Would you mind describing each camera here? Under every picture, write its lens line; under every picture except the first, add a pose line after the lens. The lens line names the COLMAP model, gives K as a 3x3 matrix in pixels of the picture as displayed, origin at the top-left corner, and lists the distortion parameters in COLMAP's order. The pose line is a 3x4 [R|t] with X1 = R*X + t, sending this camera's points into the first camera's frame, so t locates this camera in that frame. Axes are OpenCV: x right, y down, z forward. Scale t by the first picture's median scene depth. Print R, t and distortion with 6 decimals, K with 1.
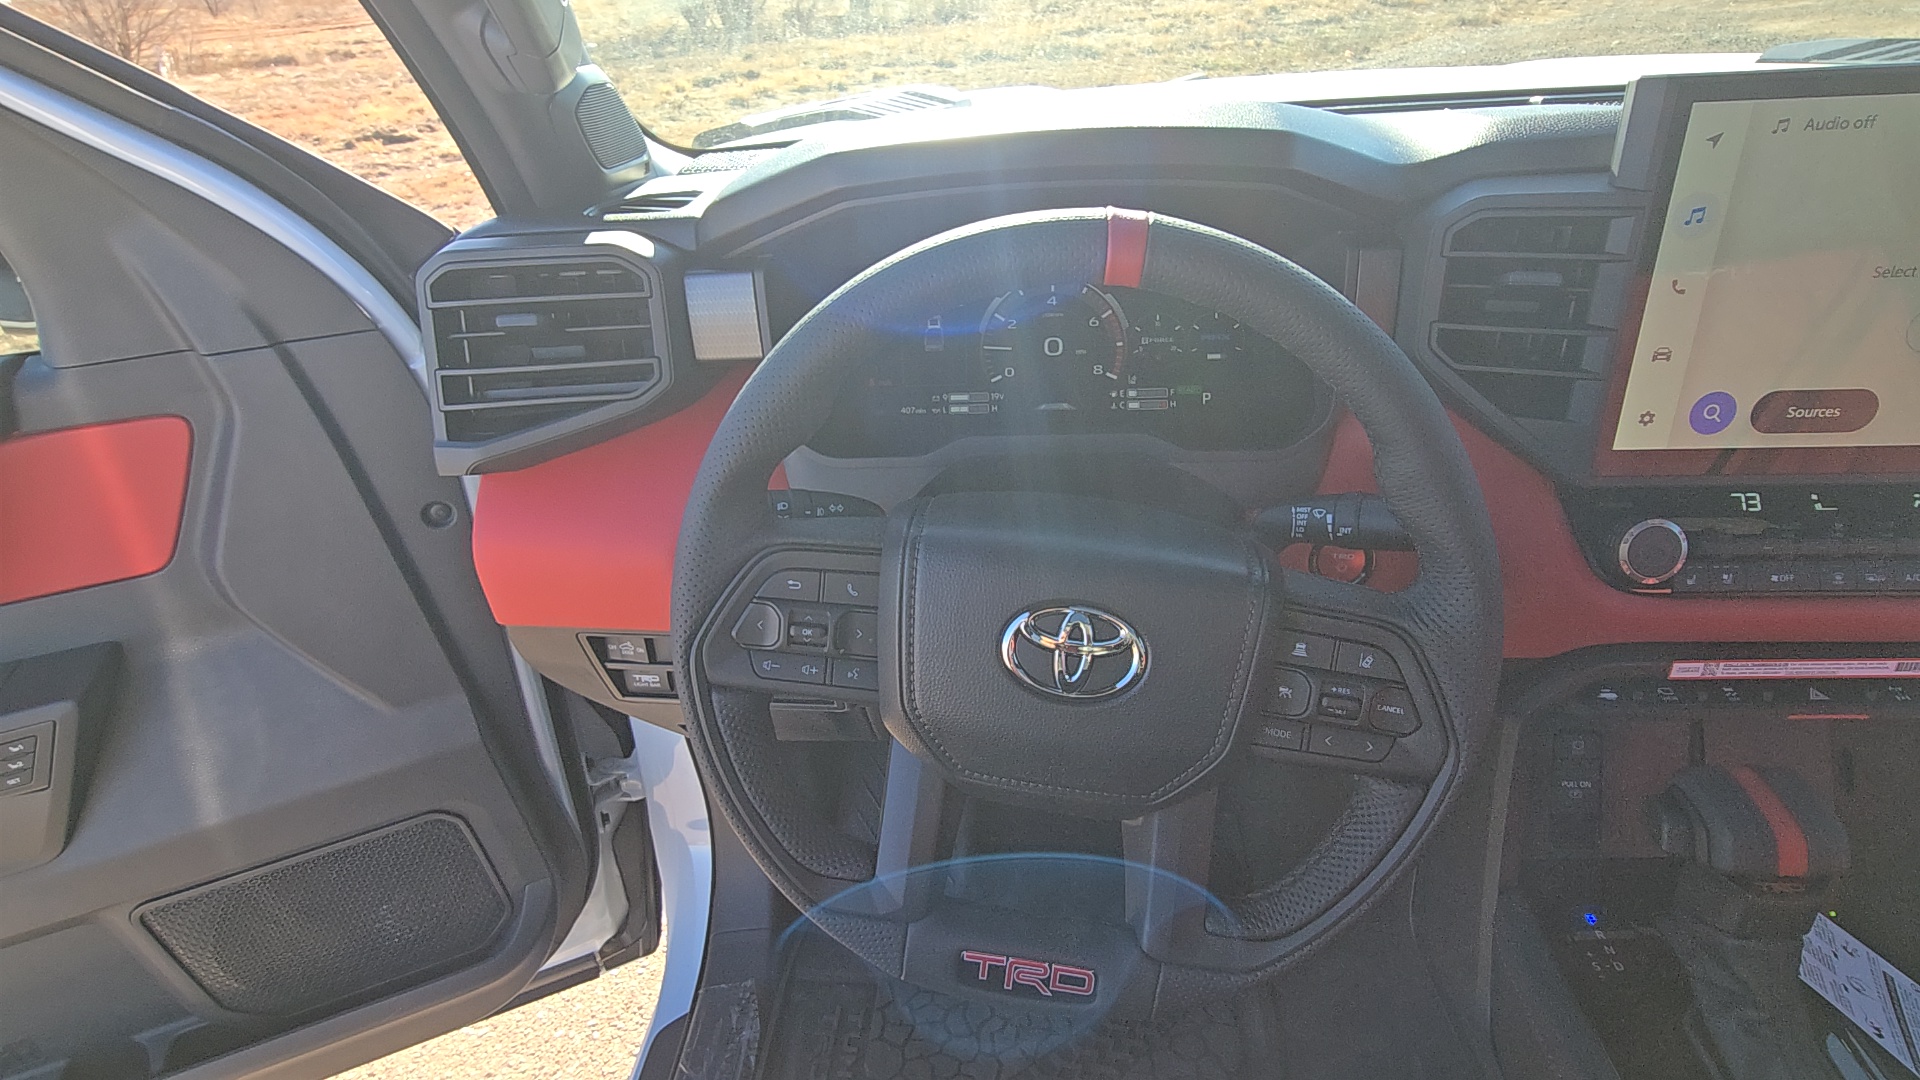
lens RADIAL K [[977.8, 0, 973.4], [0, 977.8, 549.3], [0, 0, 1]] dist [0.001613, 0.002567]
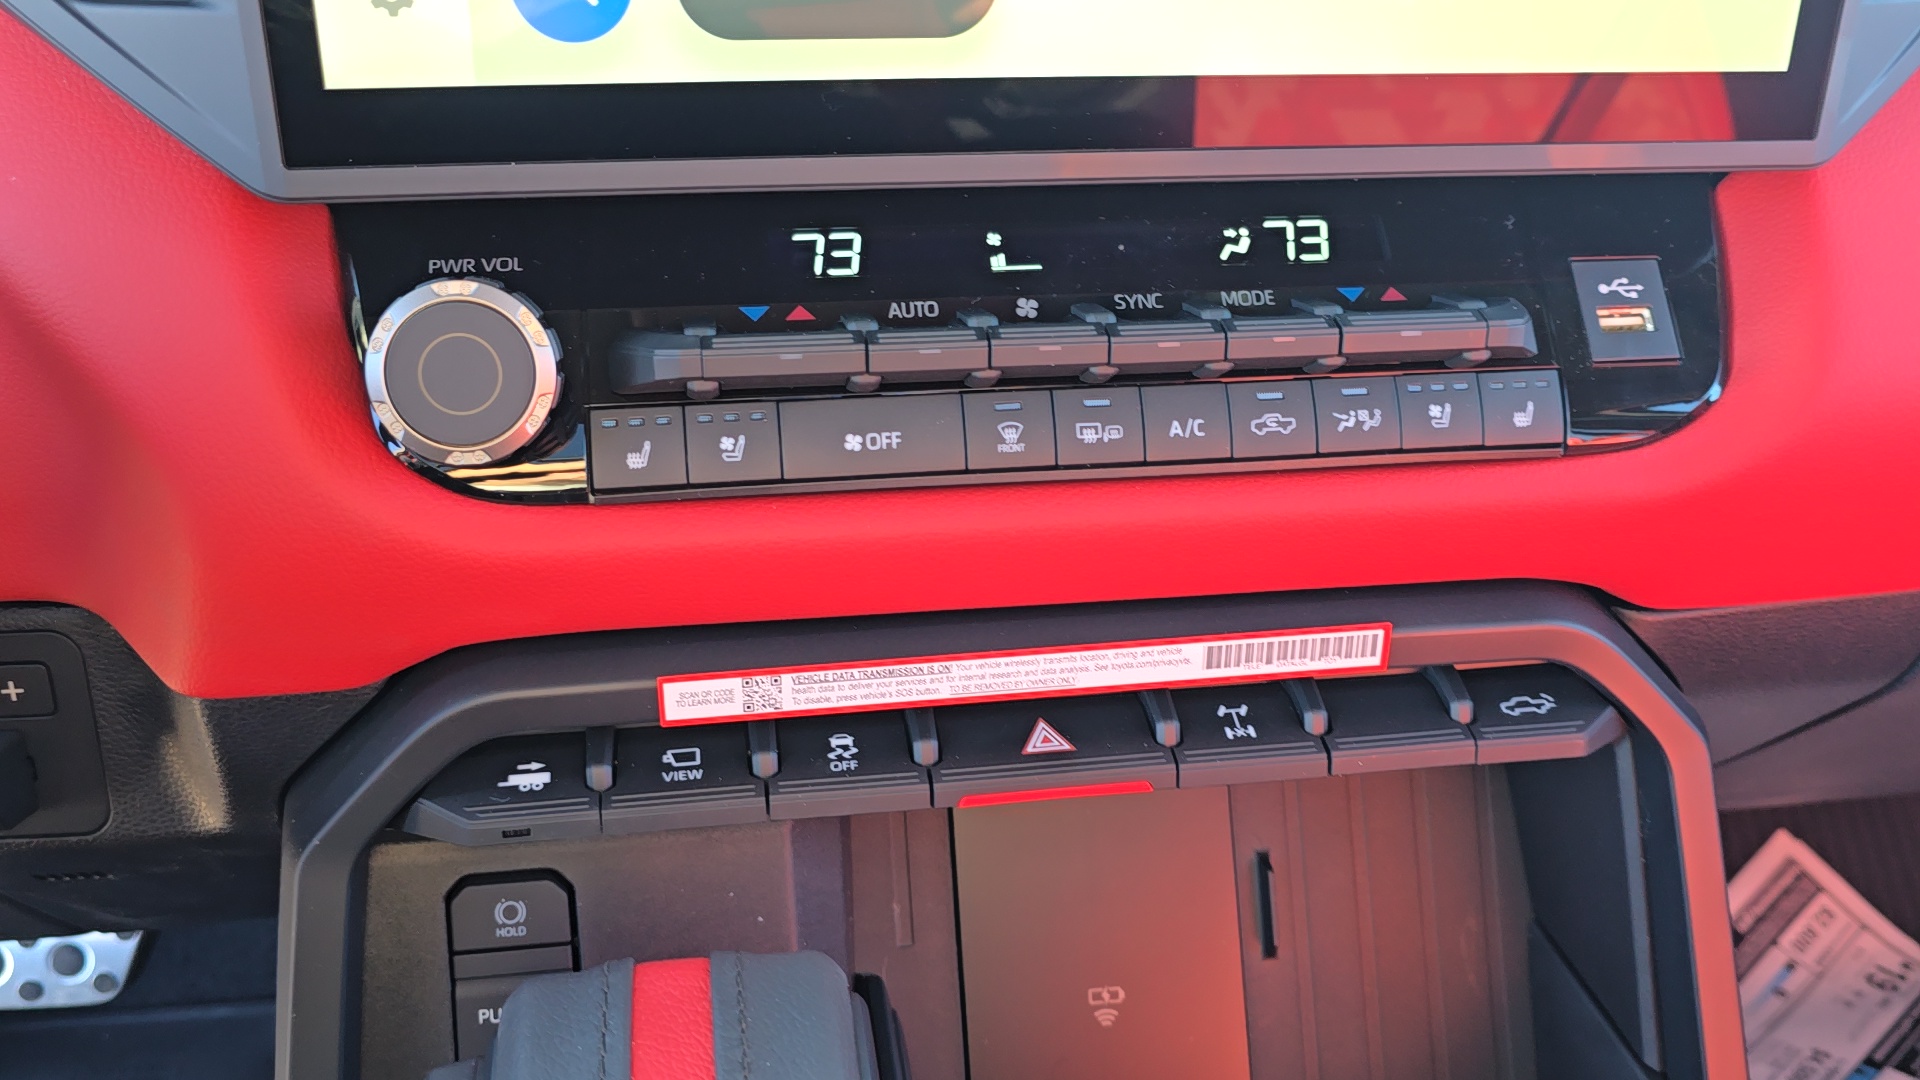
lens RADIAL K [[1608.7, 0, 948.1], [0, 1608.7, 539.3], [0, 0, 1]] dist [0.007519, -0.017396]
pose [[0.979260, -0.043481, 0.197886, 0.692417], [0.044569, 0.999006, -0.001048, 0.065449], [-0.197643, 0.009846, 0.980225, 0.364774]]
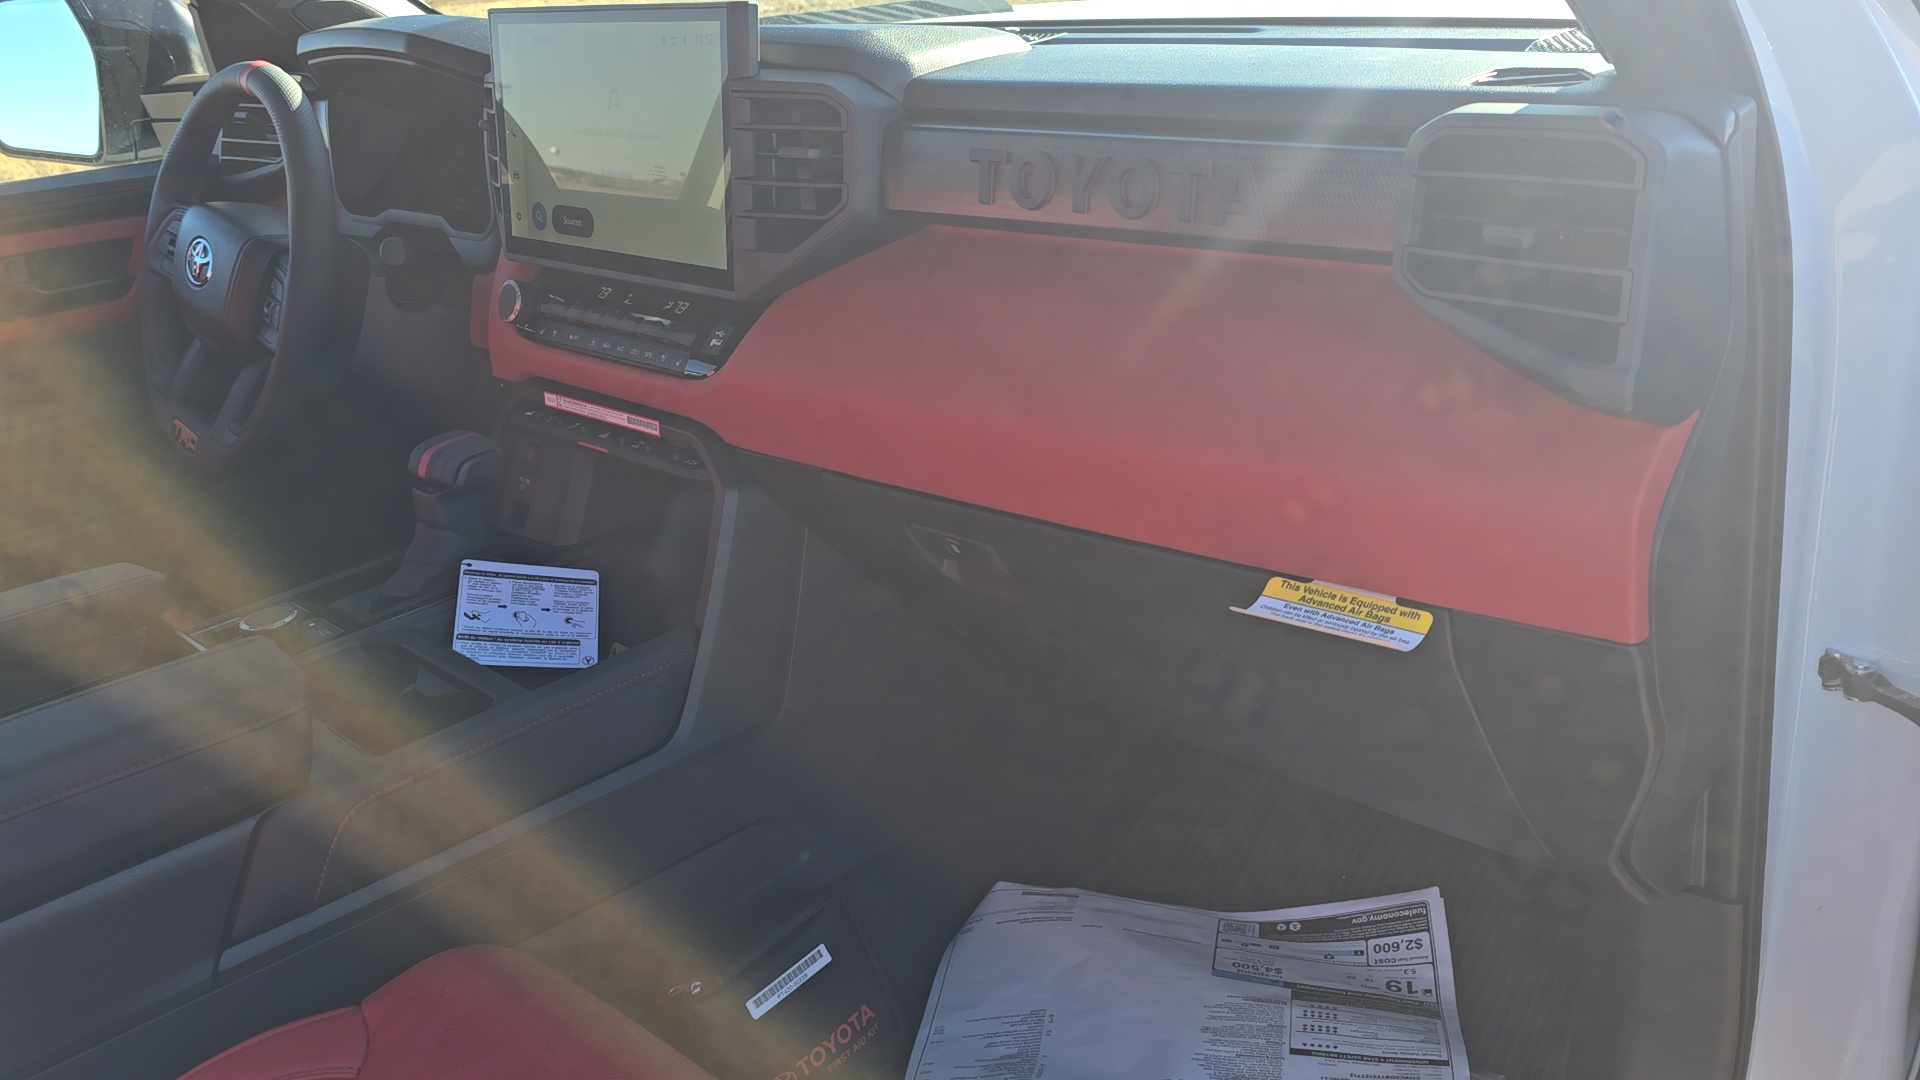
lens RADIAL K [[1608.7, 0, 956.5], [0, 1608.7, 527.5], [0, 0, 1]] dist [0.007519, -0.017396]
pose [[0.734457, 0.226191, -0.639852, 2.714827], [-0.297157, 0.954822, -0.003559, 0.131911], [0.610140, 0.192751, 0.768490, -0.424081]]
